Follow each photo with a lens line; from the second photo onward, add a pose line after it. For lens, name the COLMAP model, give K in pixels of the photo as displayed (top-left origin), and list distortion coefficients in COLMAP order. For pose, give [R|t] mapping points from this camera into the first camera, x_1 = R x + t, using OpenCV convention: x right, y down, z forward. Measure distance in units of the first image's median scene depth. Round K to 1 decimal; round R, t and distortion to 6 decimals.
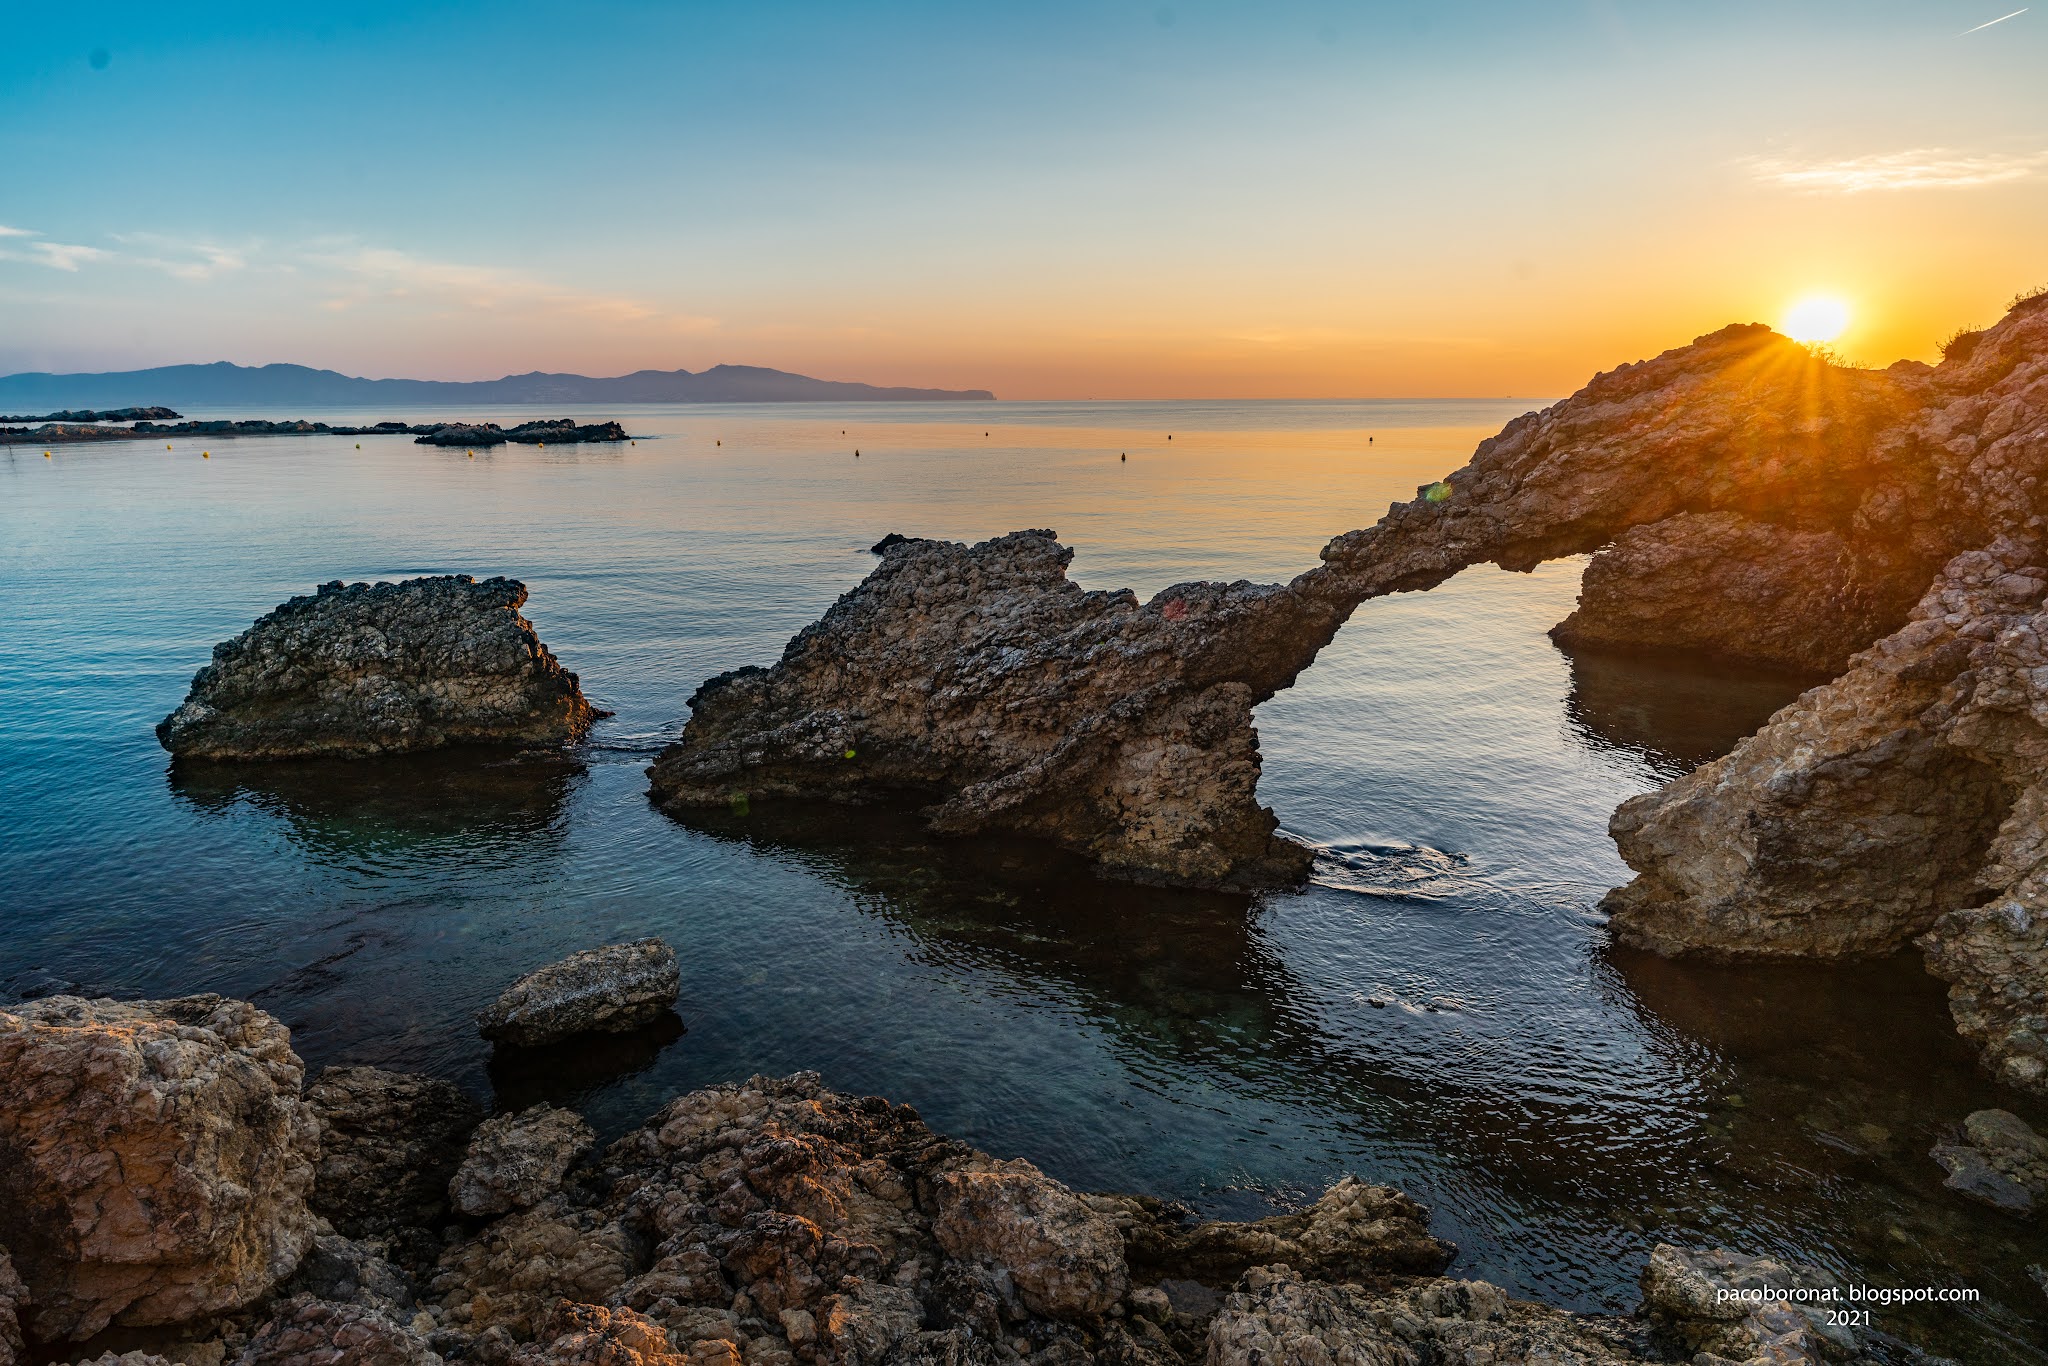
lens RADIAL K [[1077.3, 0, 1021.6], [0, 1077.3, 676.7], [0, 0, 1]] dist [-0.005593, 0.011302]
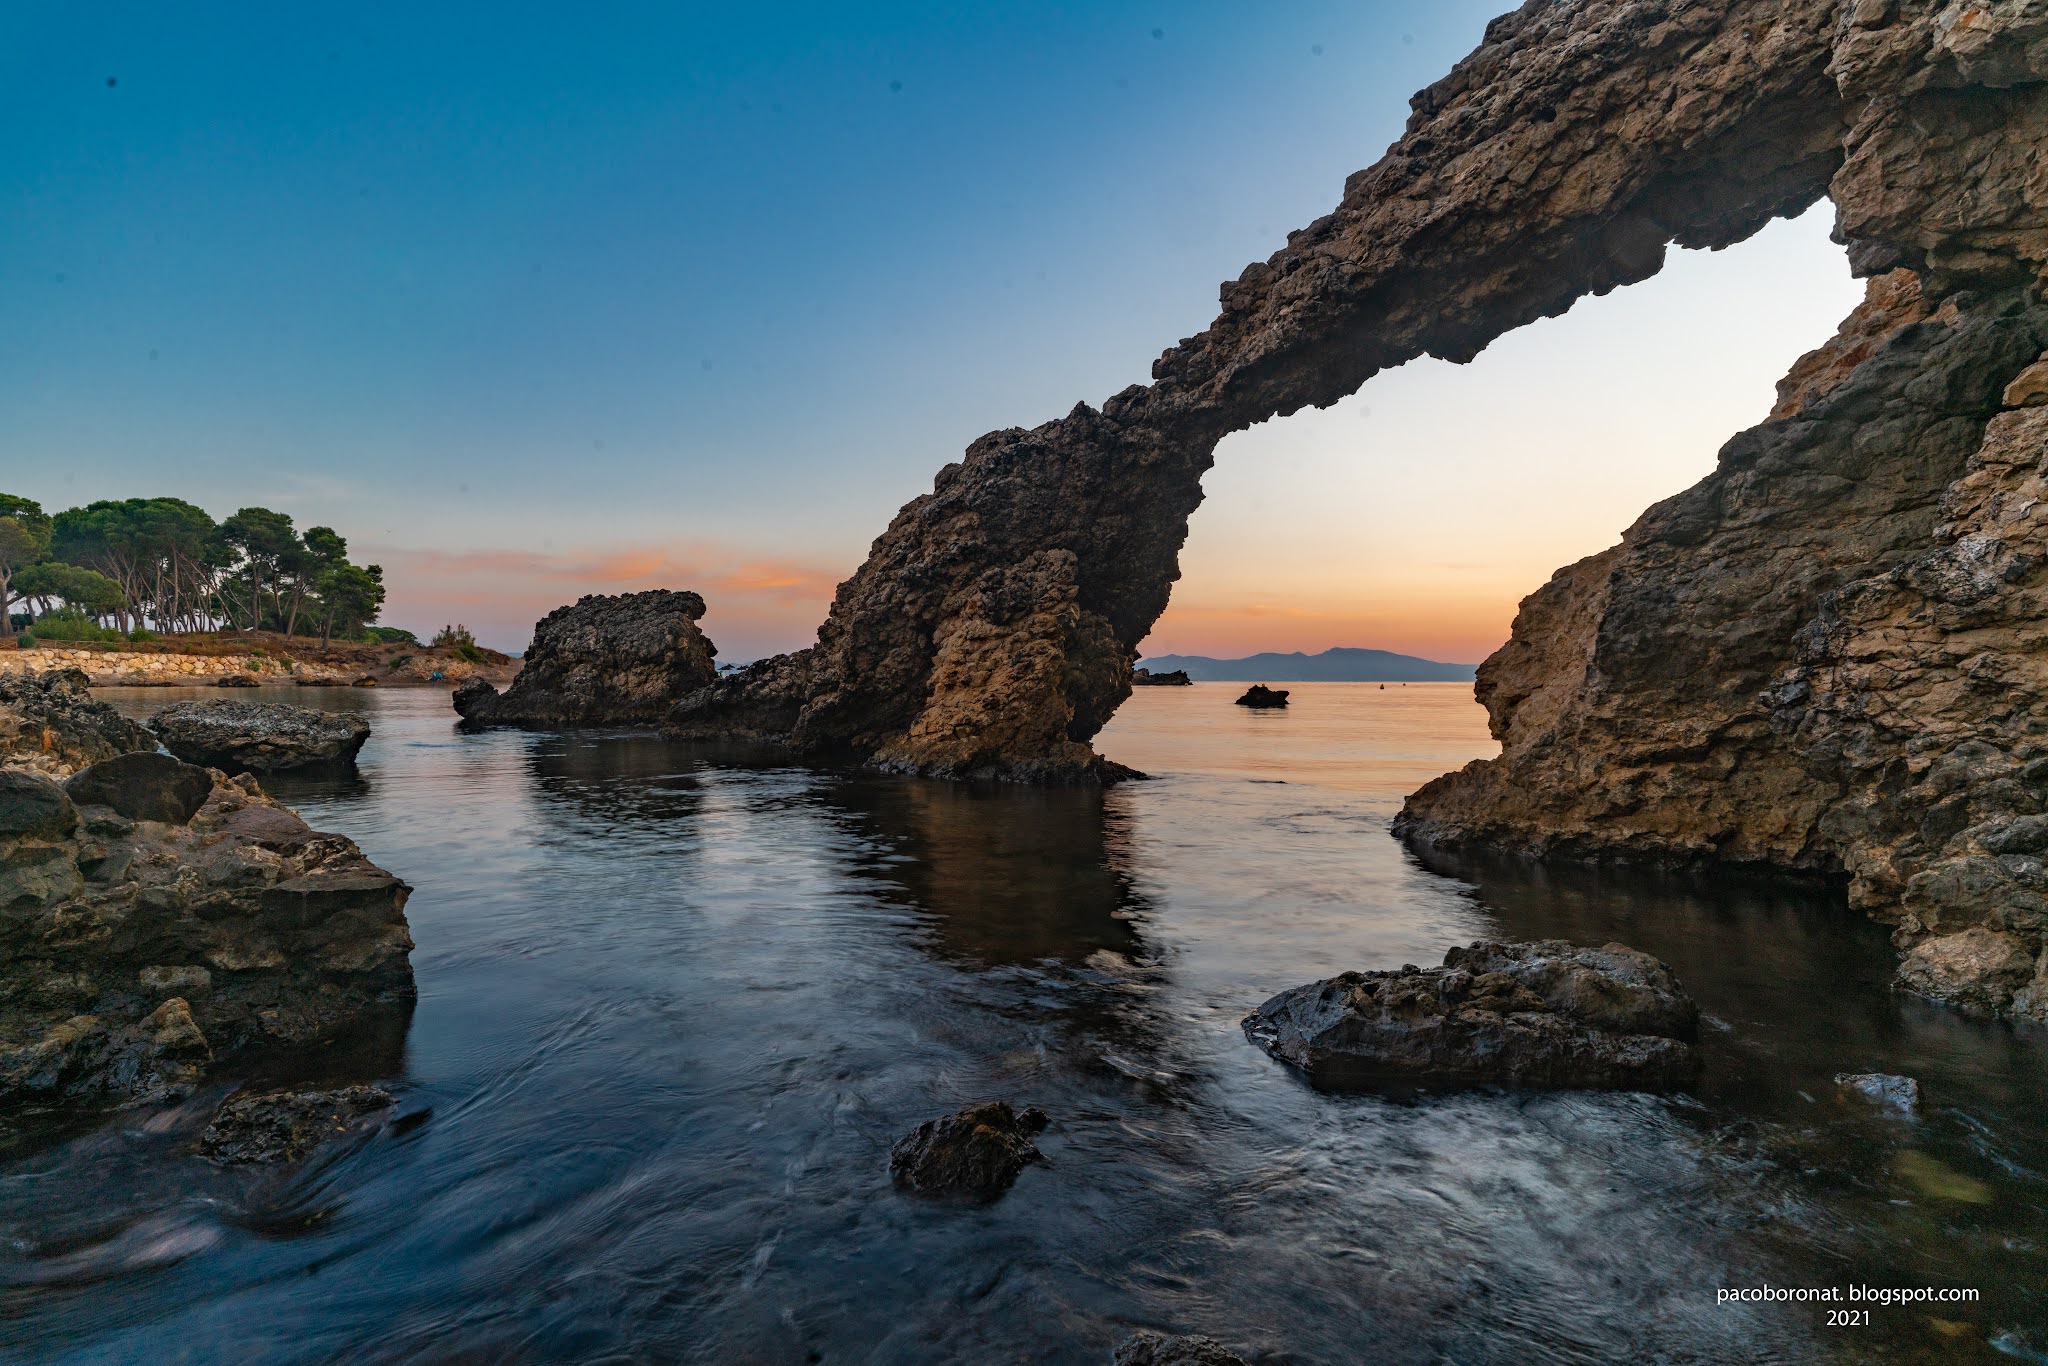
lens RADIAL K [[1045.1, 0, 1021.5], [0, 1045.1, 682.4], [0, 0, 1]] dist [-0.005647, 0.007815]
pose [[0.848635, 0.005669, -0.528948, 0.602287], [-0.136874, 0.968242, -0.209222, 0.271982], [0.510963, 0.249952, 0.822460, 0.404248]]
